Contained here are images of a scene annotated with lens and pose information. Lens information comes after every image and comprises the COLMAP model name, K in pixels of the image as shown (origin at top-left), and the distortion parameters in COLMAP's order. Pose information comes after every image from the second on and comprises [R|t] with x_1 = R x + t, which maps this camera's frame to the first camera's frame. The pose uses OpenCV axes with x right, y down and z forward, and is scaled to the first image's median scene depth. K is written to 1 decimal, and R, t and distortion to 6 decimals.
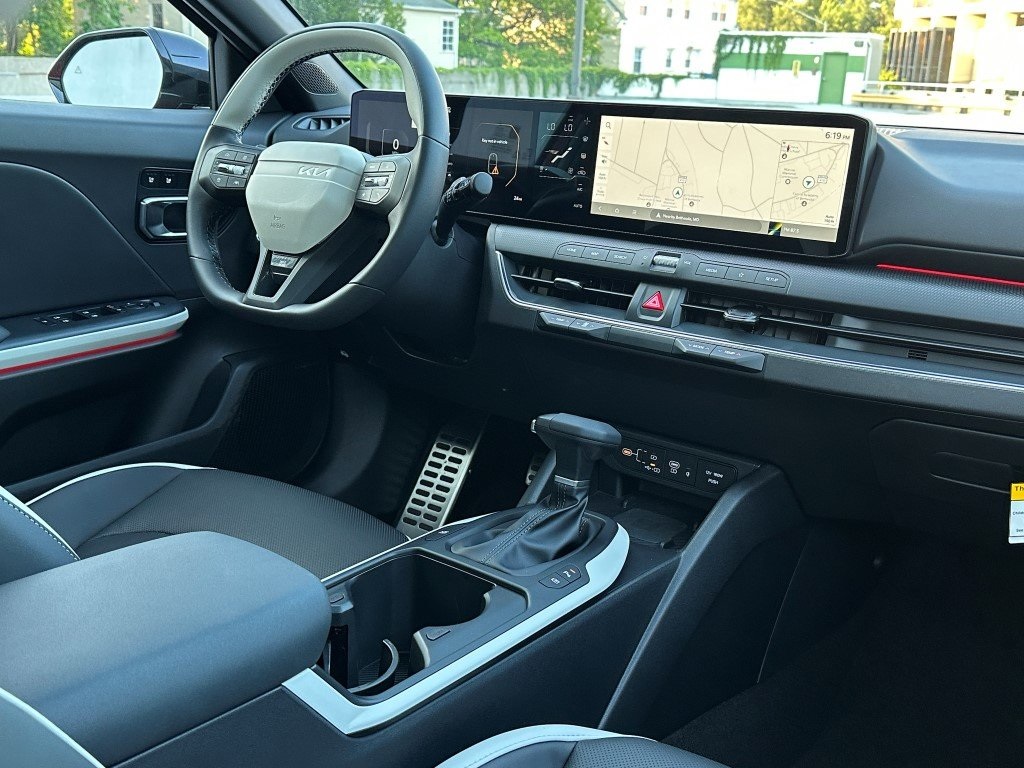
lens RADIAL K [[1078.1, 0, 507.1], [0, 1078.1, 382.1], [0, 0, 1]] dist [0.183916, -0.370868]
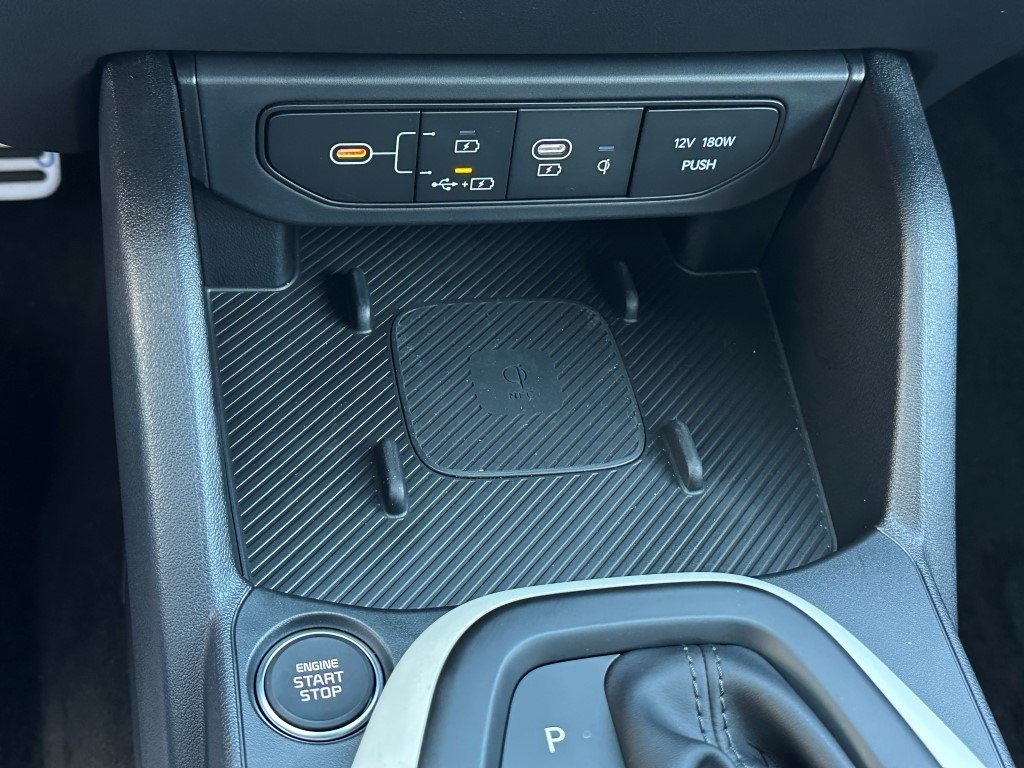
lens RADIAL K [[1397.2, 0, 512.0], [0, 1397.2, 384.0], [0, 0, 1]] dist [0.123496, 0.005674]
pose [[0.641587, -0.523727, 0.560425, -0.084379], [0.090157, 0.777048, 0.622951, -0.103580], [-0.761733, -0.349151, 0.545762, 0.842004]]
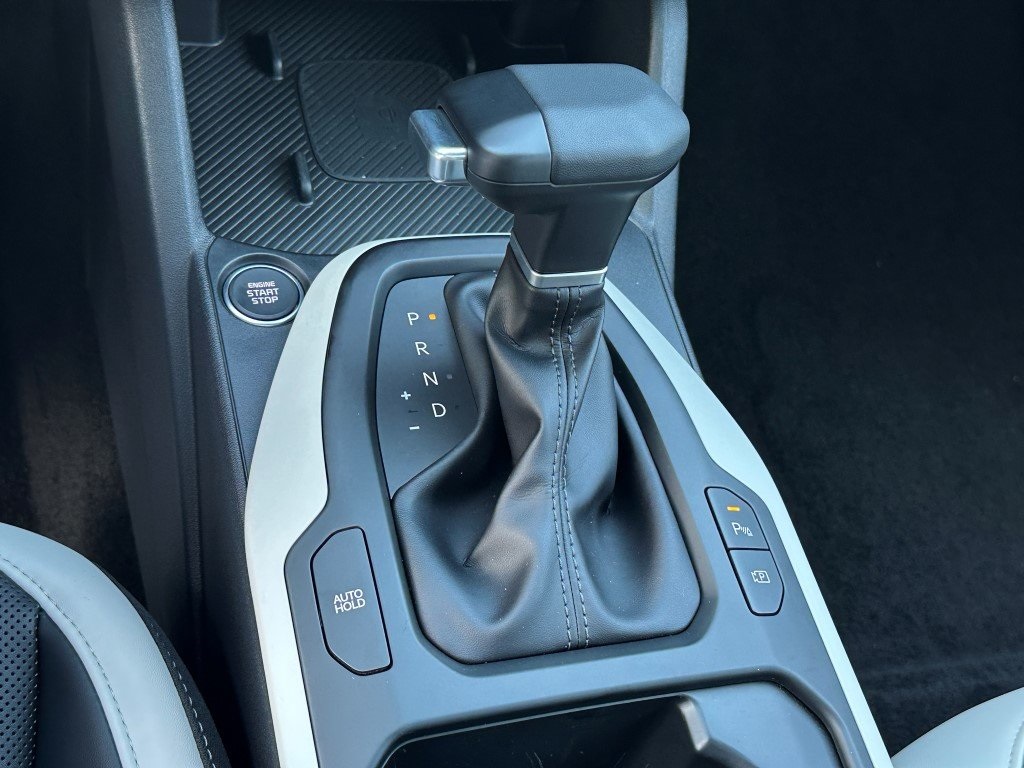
lens RADIAL K [[1397.2, 0, 512.0], [0, 1397.2, 384.0], [0, 0, 1]] dist [0.123496, 0.005674]
pose [[0.594341, -0.589708, 0.546811, -0.199578], [0.013512, 0.687160, 0.726380, -0.189839], [-0.804099, -0.424330, 0.416376, 0.740541]]
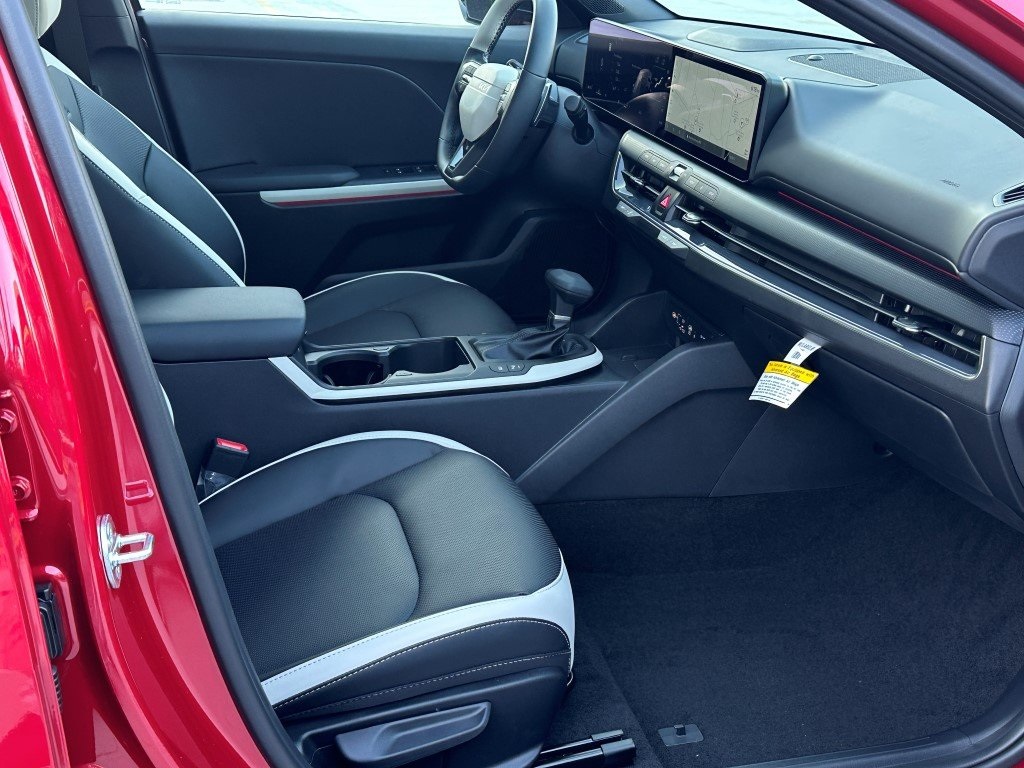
lens RADIAL K [[1220.9, 0, 512.0], [0, 1220.9, 384.0], [0, 0, 1]] dist [0.090368, 0.714827]
pose [[0.799841, 0.202048, -0.565182, 0.887477], [-0.142682, 0.978650, 0.147938, -0.049737], [0.583006, -0.037685, 0.811593, -0.361626]]
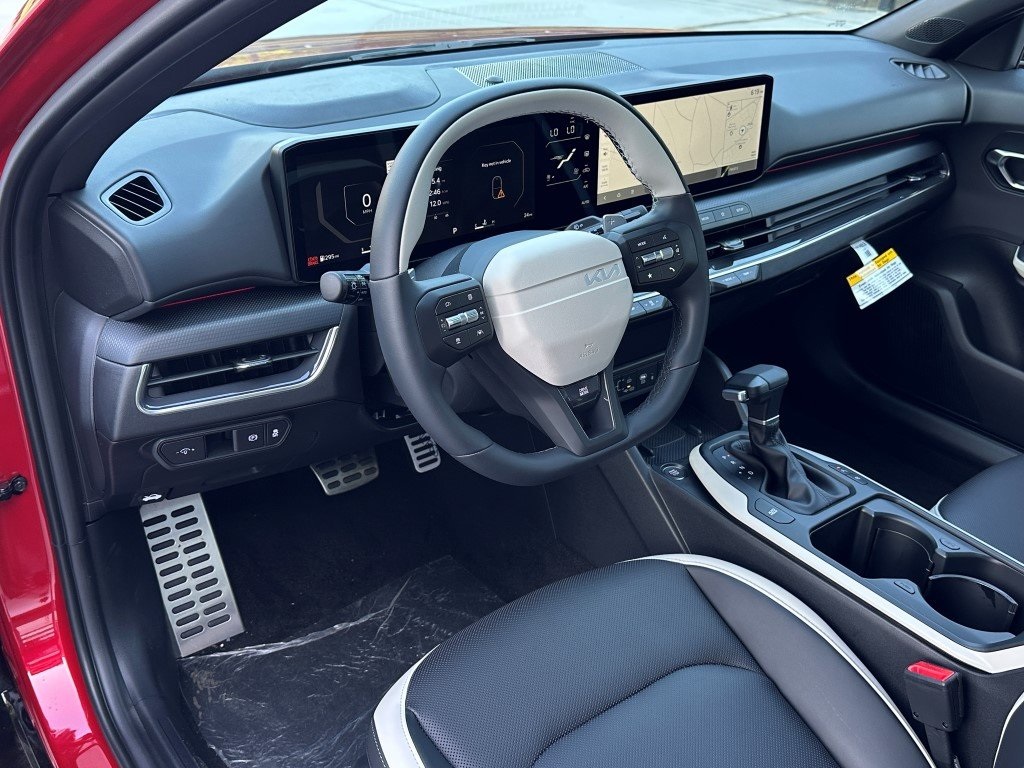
lens RADIAL K [[982.3, 0, 512.0], [0, 982.3, 384.0], [0, 0, 1]] dist [0.114623, -0.006392]
pose [[0.248655, -0.491798, 0.834449, -0.861608], [0.224527, 0.867308, 0.444258, -0.469762], [-0.942209, 0.076889, 0.326083, 0.823597]]
